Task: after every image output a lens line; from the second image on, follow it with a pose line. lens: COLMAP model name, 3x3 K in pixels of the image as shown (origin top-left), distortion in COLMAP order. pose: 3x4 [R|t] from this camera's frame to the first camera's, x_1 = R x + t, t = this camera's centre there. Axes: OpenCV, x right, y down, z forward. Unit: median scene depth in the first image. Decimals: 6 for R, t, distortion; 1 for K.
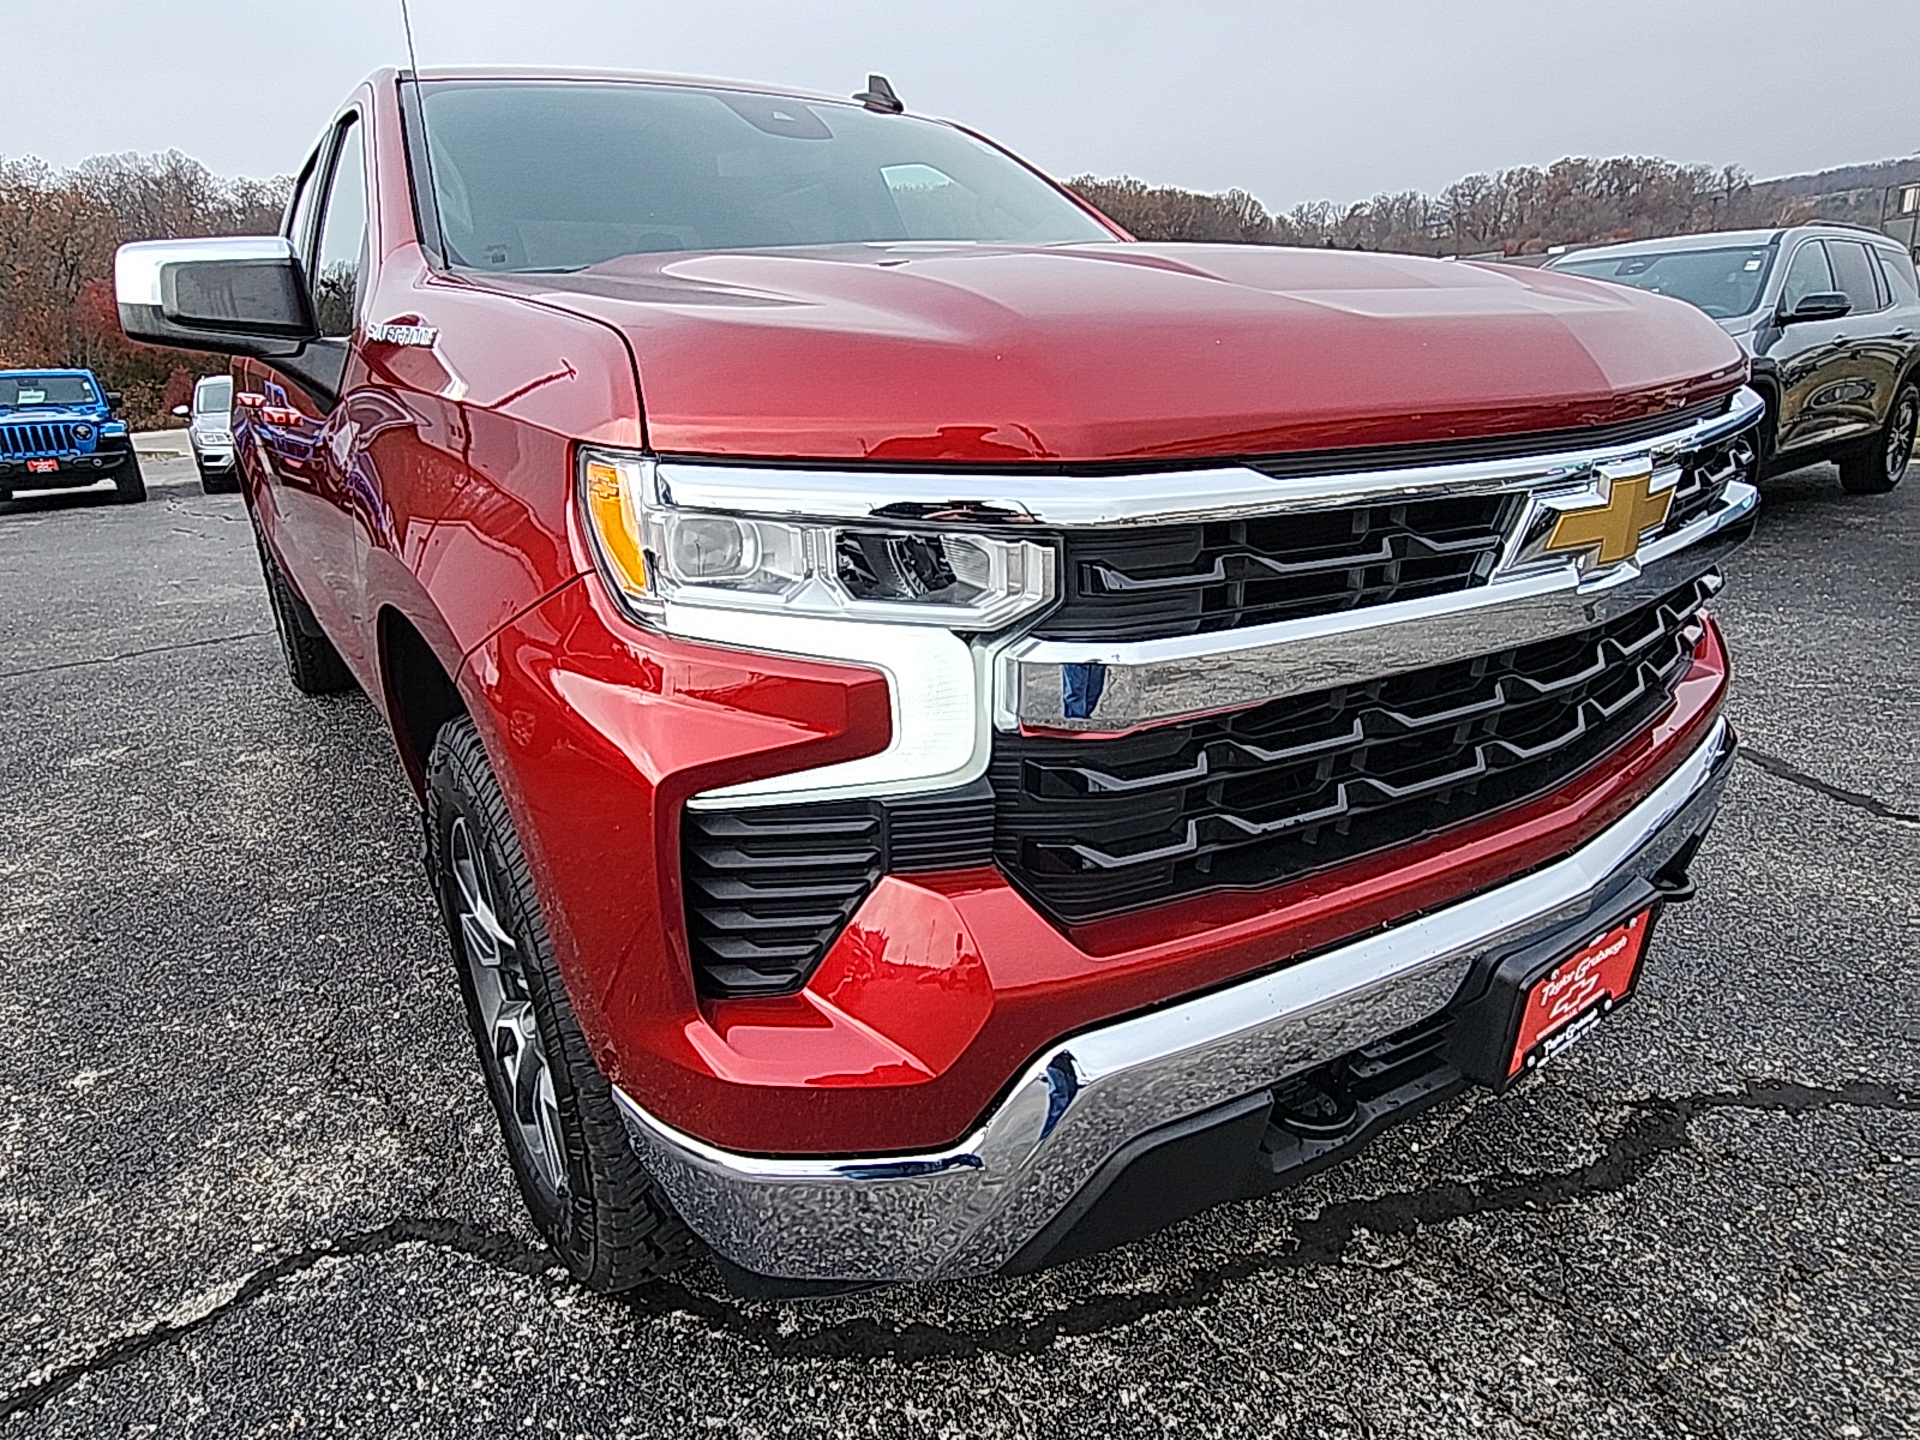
lens RADIAL K [[1064.4, 0, 950.5], [0, 1064.4, 718.4], [0, 0, 1]] dist [0.001096, 0.000965]
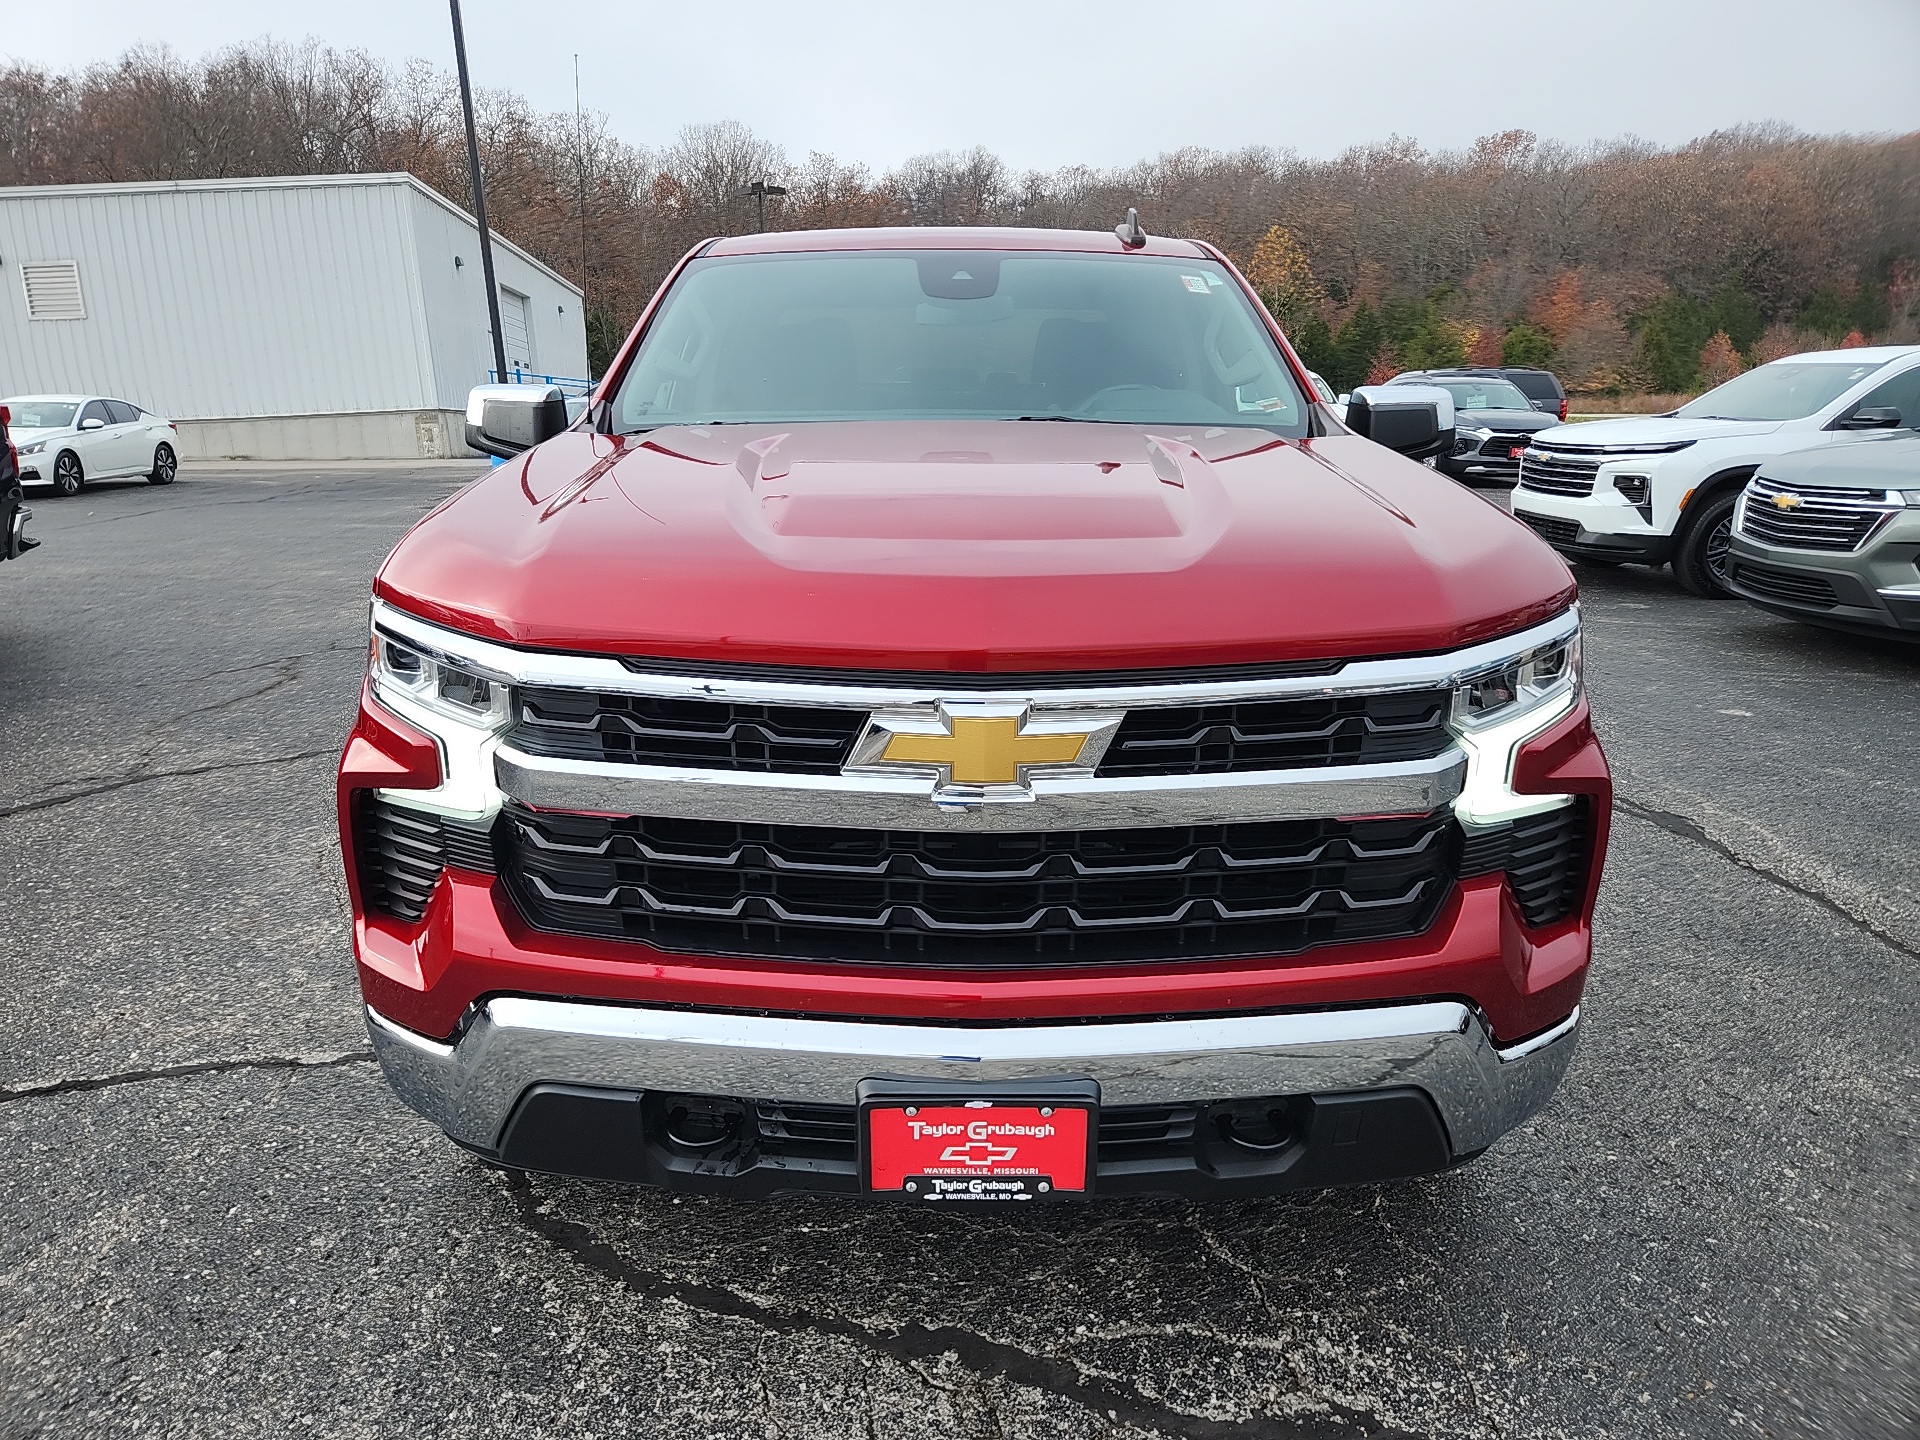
lens RADIAL K [[1275.0, 0, 933.2], [0, 1275.0, 746.4], [0, 0, 1]] dist [0.070871, -0.056194]
pose [[0.817717, 0.202686, -0.538755, 1.037632], [-0.222330, 0.974535, 0.029182, -0.168128], [0.530951, 0.095919, 0.841957, -0.188320]]
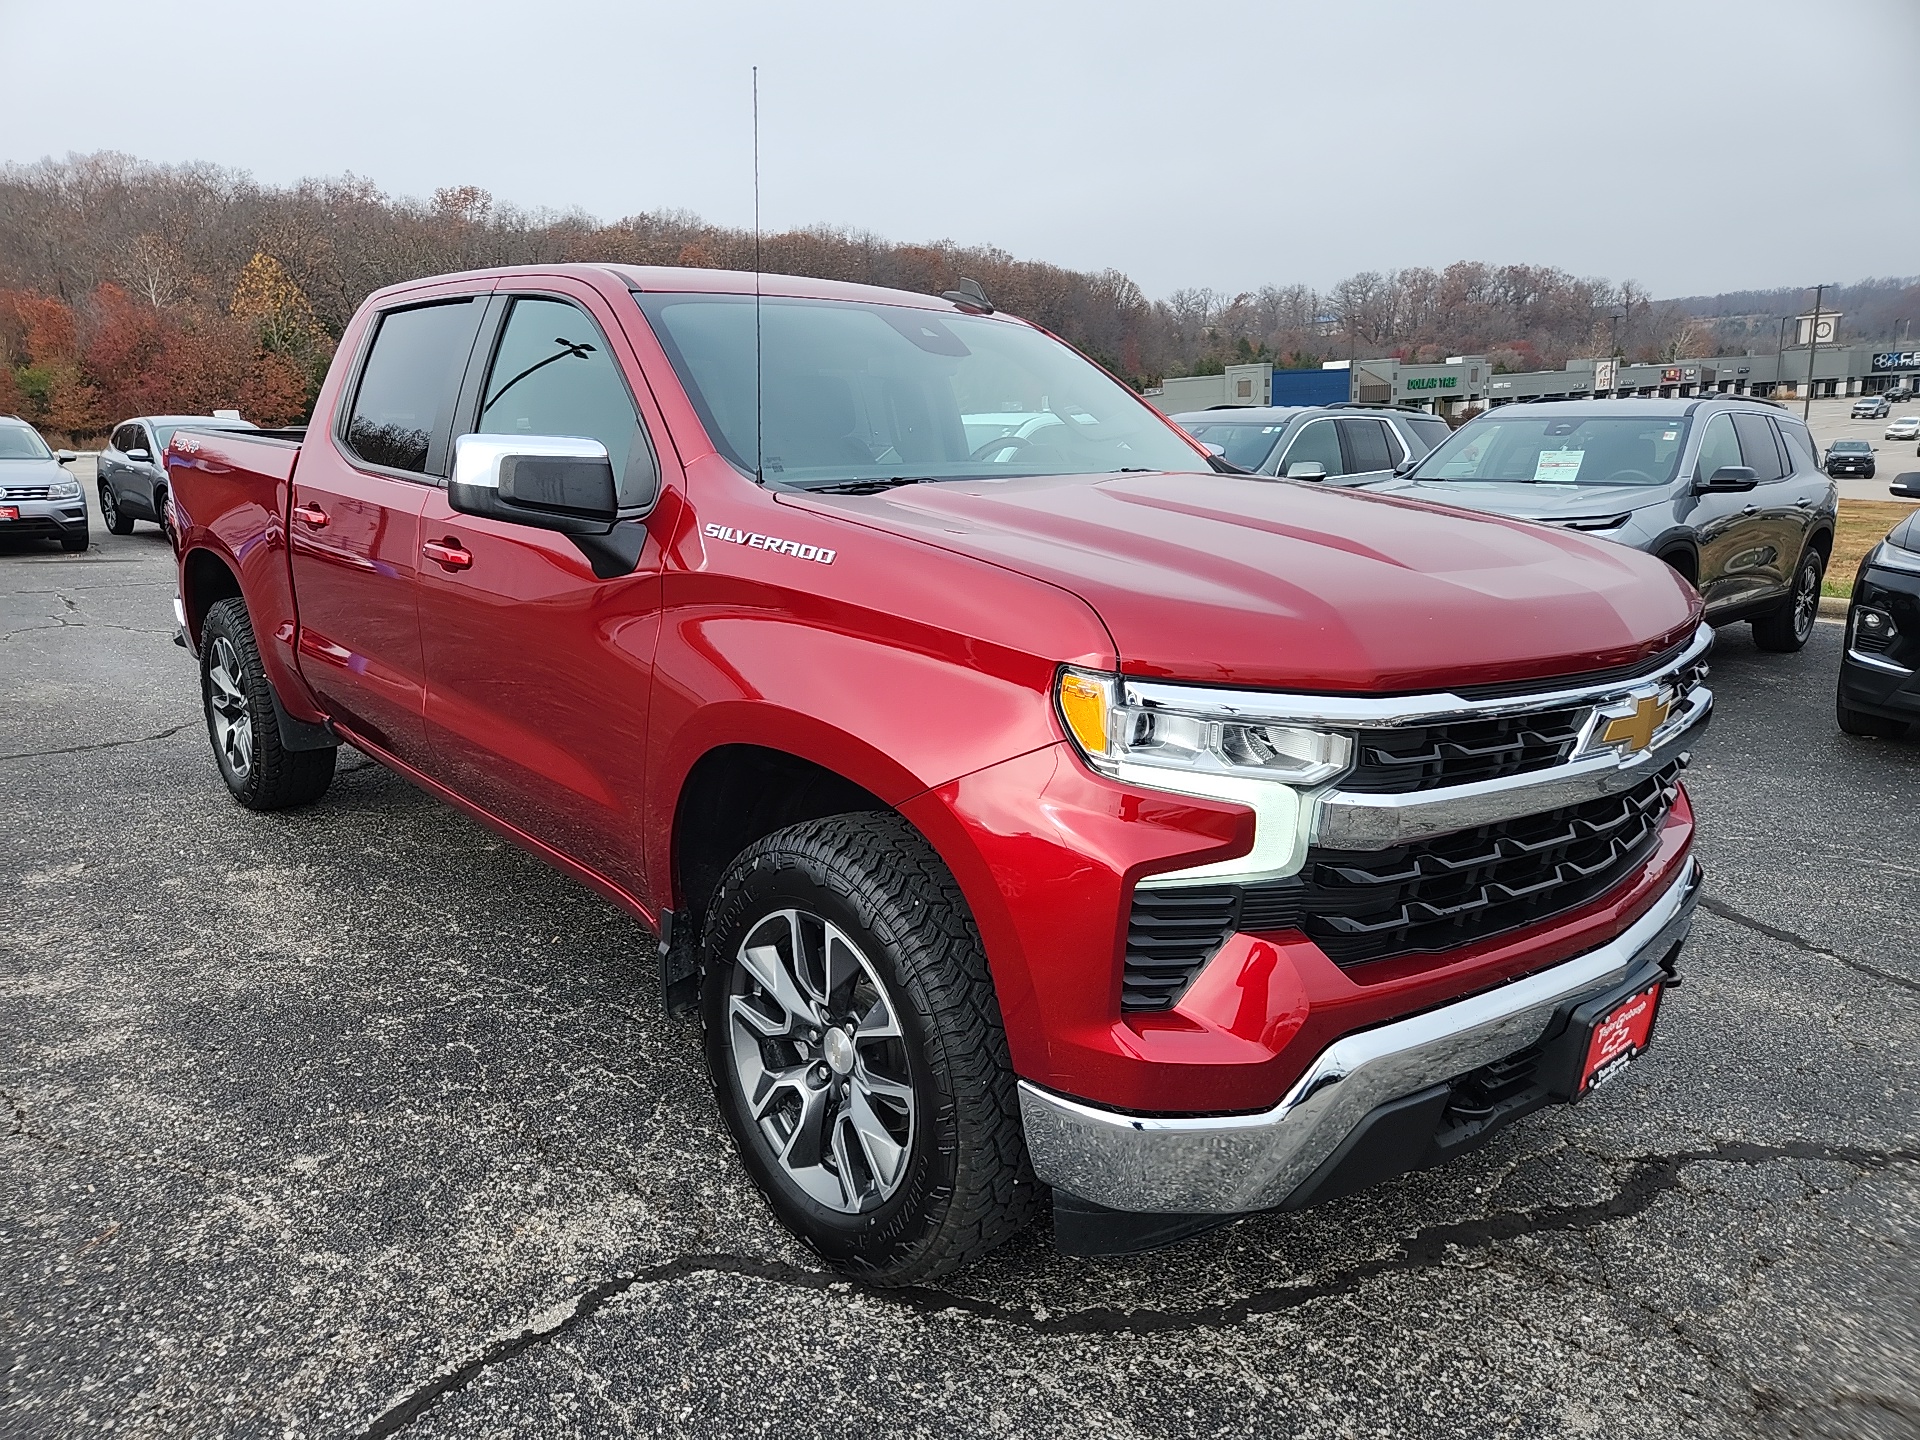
lens RADIAL K [[1275.0, 0, 933.2], [0, 1275.0, 746.4], [0, 0, 1]] dist [0.070871, -0.056194]
pose [[0.991051, 0.031602, 0.129690, -0.509663], [-0.019941, 0.995719, -0.090252, 0.032933], [-0.131987, 0.086858, 0.987439, -0.582177]]
